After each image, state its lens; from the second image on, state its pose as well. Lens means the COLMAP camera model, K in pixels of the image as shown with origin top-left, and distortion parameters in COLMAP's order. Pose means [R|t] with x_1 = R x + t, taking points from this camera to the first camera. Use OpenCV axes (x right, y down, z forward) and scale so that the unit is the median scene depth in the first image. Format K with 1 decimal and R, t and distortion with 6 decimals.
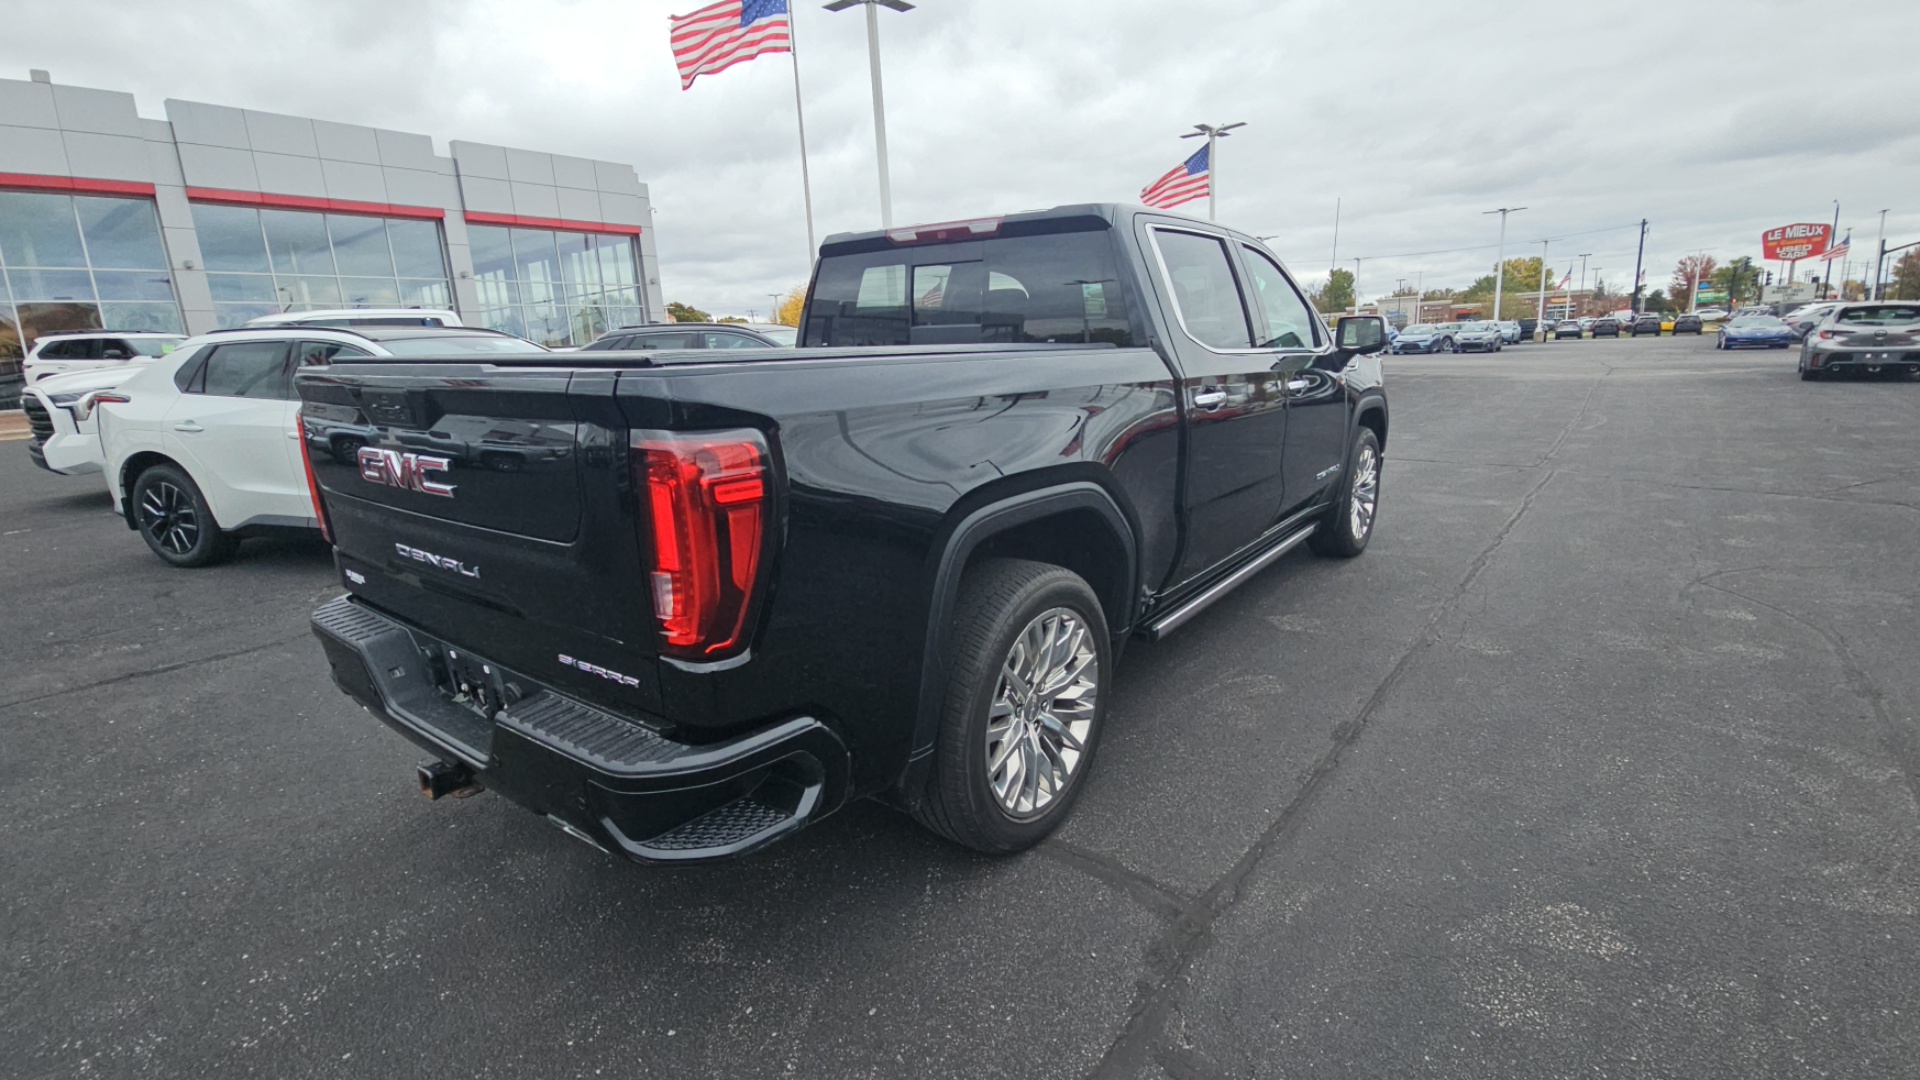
lens RADIAL K [[858.4, 0, 976.2], [0, 858.4, 529.9], [0, 0, 1]] dist [0.007280, -0.005274]
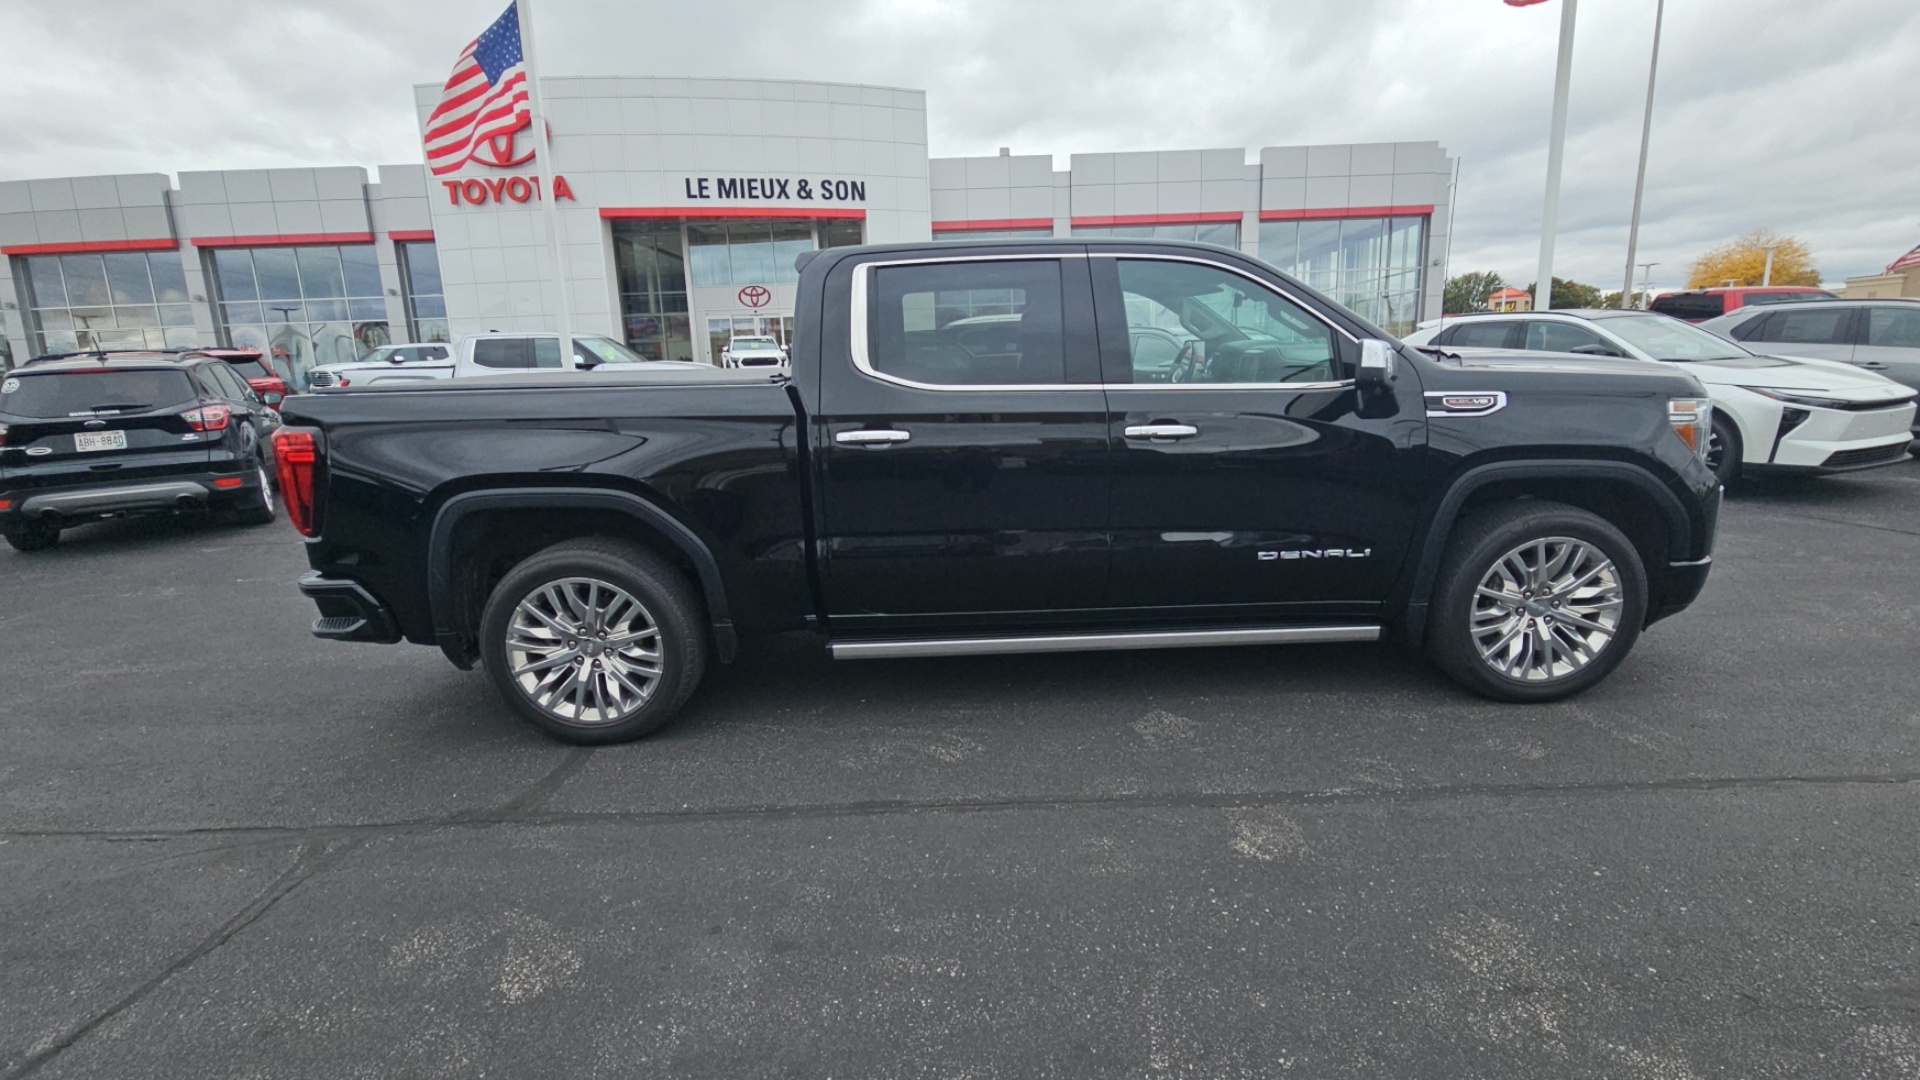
lens RADIAL K [[858.4, 0, 988.7], [0, 858.4, 527.7], [0, 0, 1]] dist [0.007280, -0.005274]
pose [[0.614792, 0.175938, -0.768815, 0.235601], [-0.161312, 0.982244, 0.095786, -0.034222], [0.772016, 0.065130, 0.632257, 0.097912]]
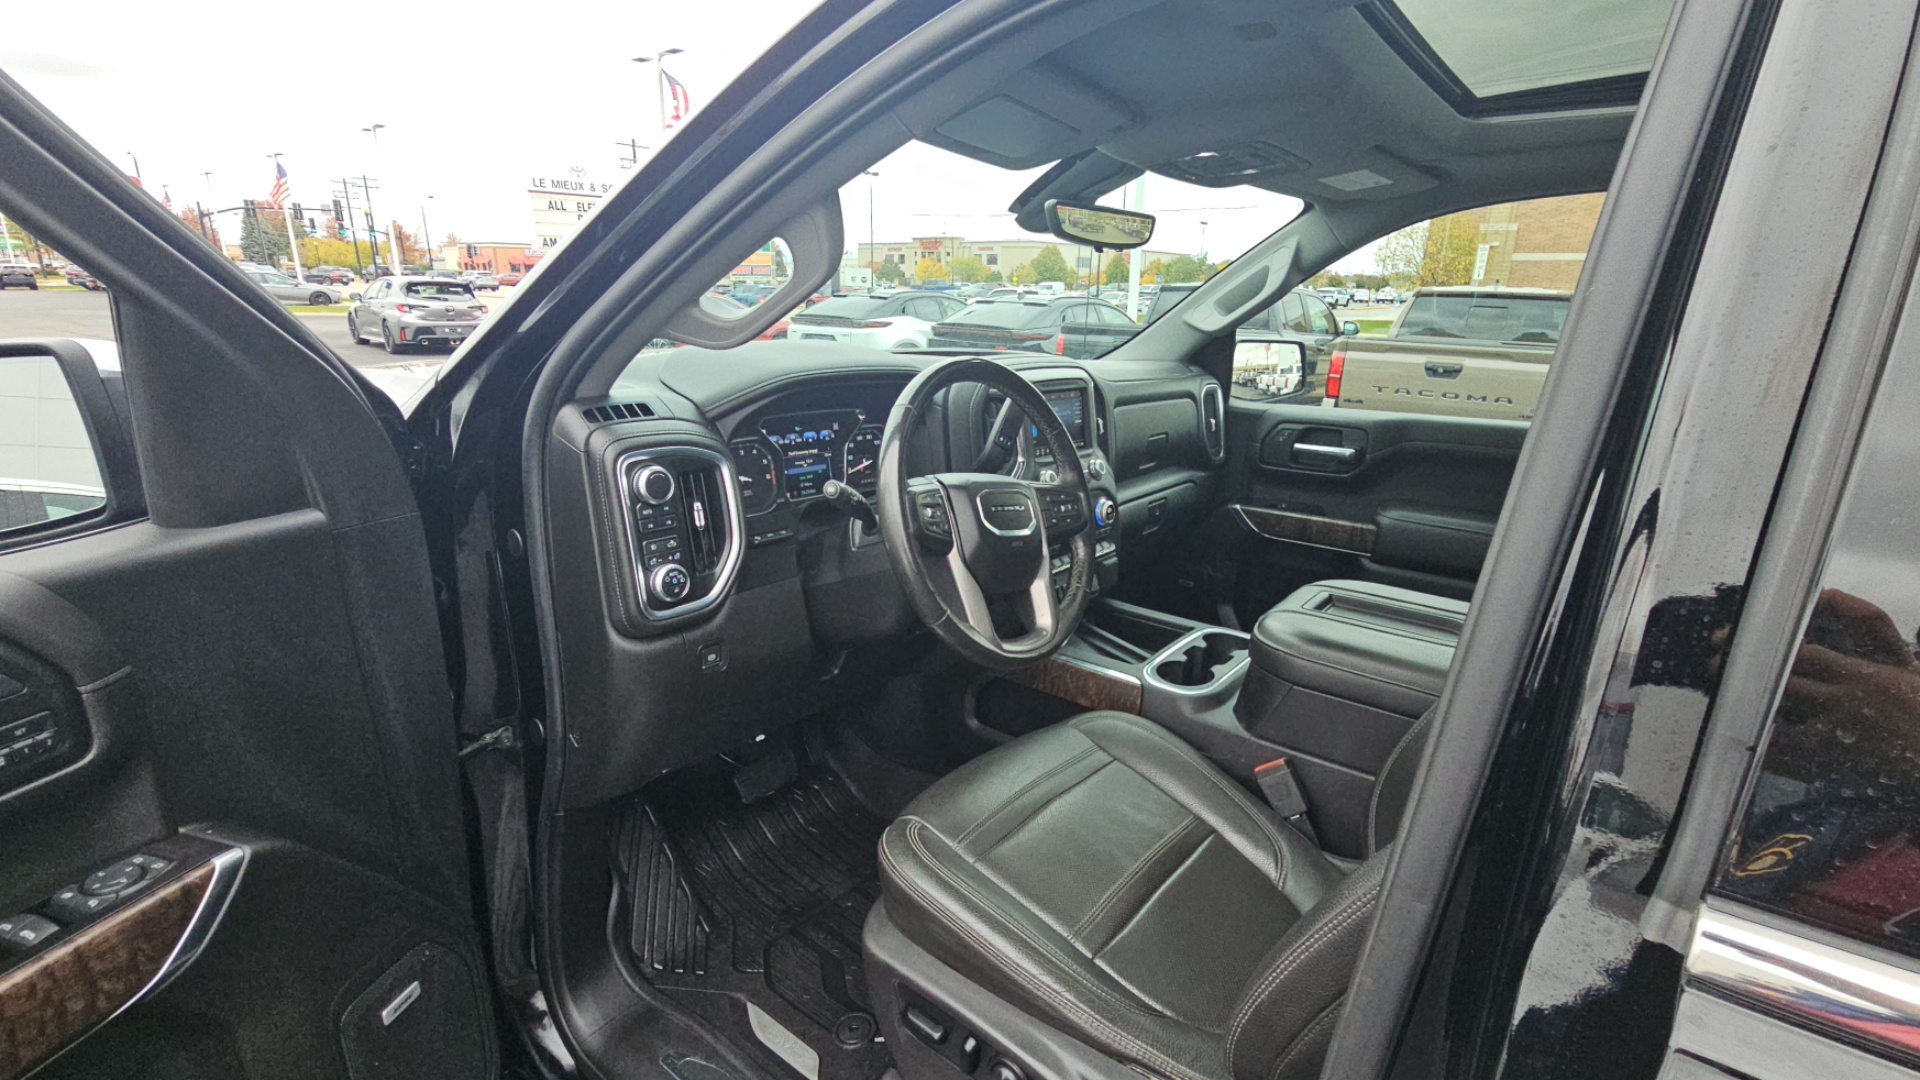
lens RADIAL K [[858.4, 0, 974.8], [0, 858.4, 547.9], [0, 0, 1]] dist [0.007280, -0.005274]
pose [[0.026396, -0.245409, 0.969060, -0.038806], [0.180250, 0.954677, 0.236857, -0.081932], [-0.983267, 0.168421, 0.069435, 0.337675]]
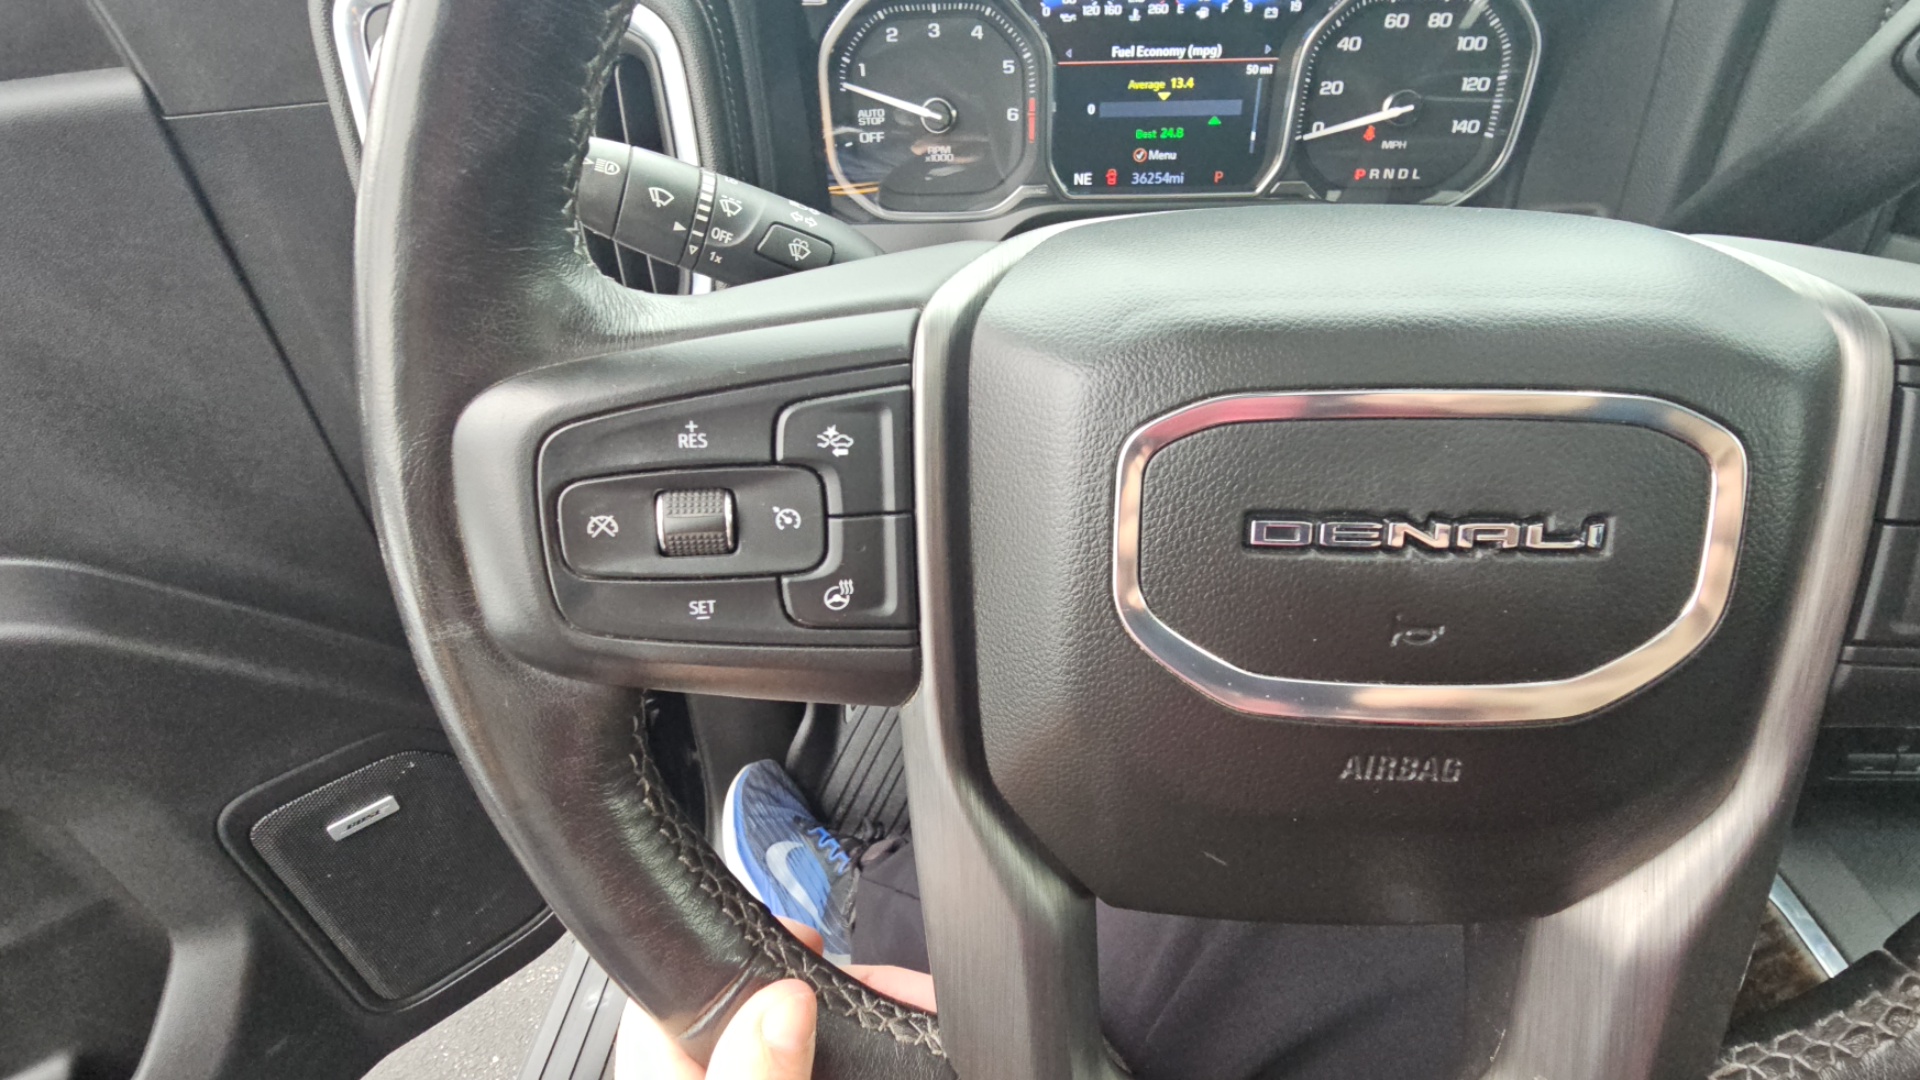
lens RADIAL K [[858.4, 0, 990.1], [0, 858.4, 542.5], [0, 0, 1]] dist [0.007280, -0.005274]
pose [[0.823053, -0.344102, 0.451860, 0.024290], [0.128800, 0.887931, 0.441575, -0.072387], [-0.553167, -0.305240, 0.775135, 0.334203]]
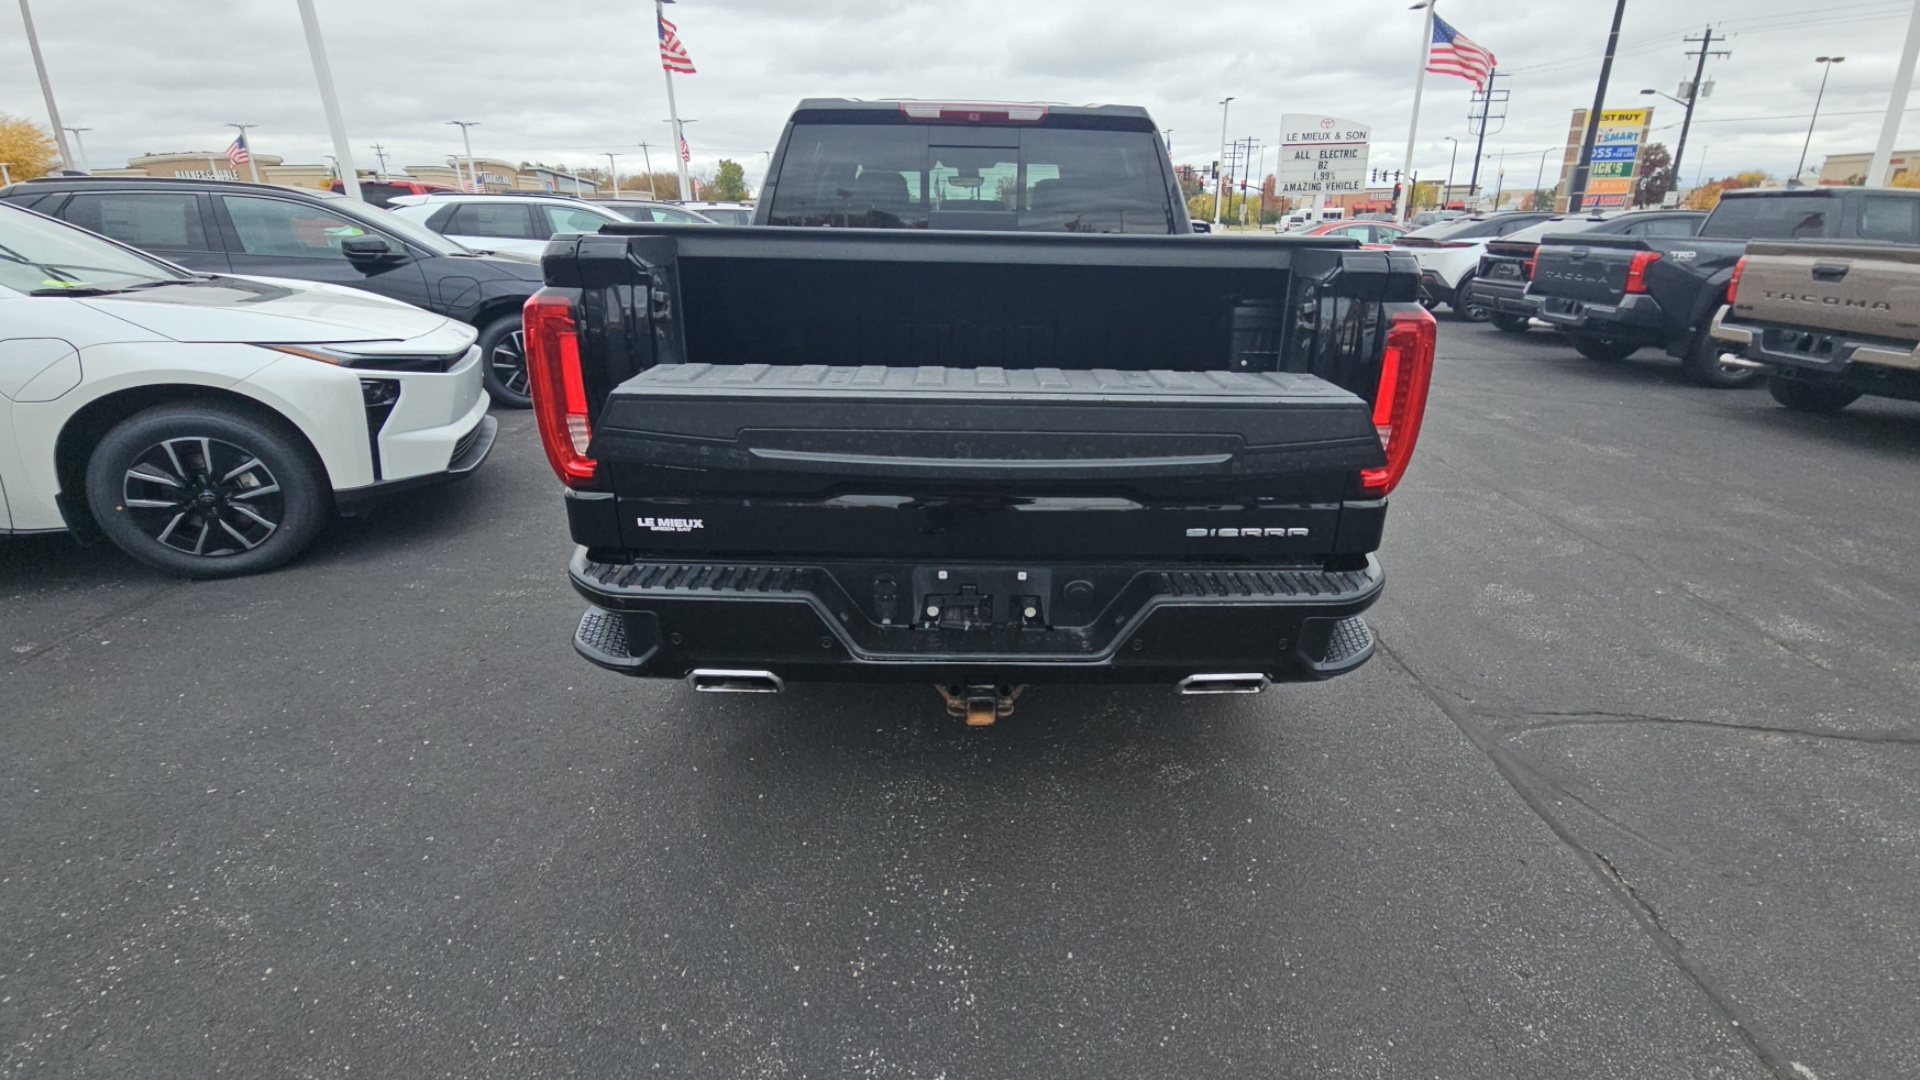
lens RADIAL K [[858.4, 0, 976.0], [0, 858.4, 542.4], [0, 0, 1]] dist [0.007280, -0.005274]
pose [[0.793125, -0.175432, 0.583246, -0.156360], [0.099177, 0.982038, 0.160517, -0.003537], [-0.600930, -0.069465, 0.796278, 0.035901]]
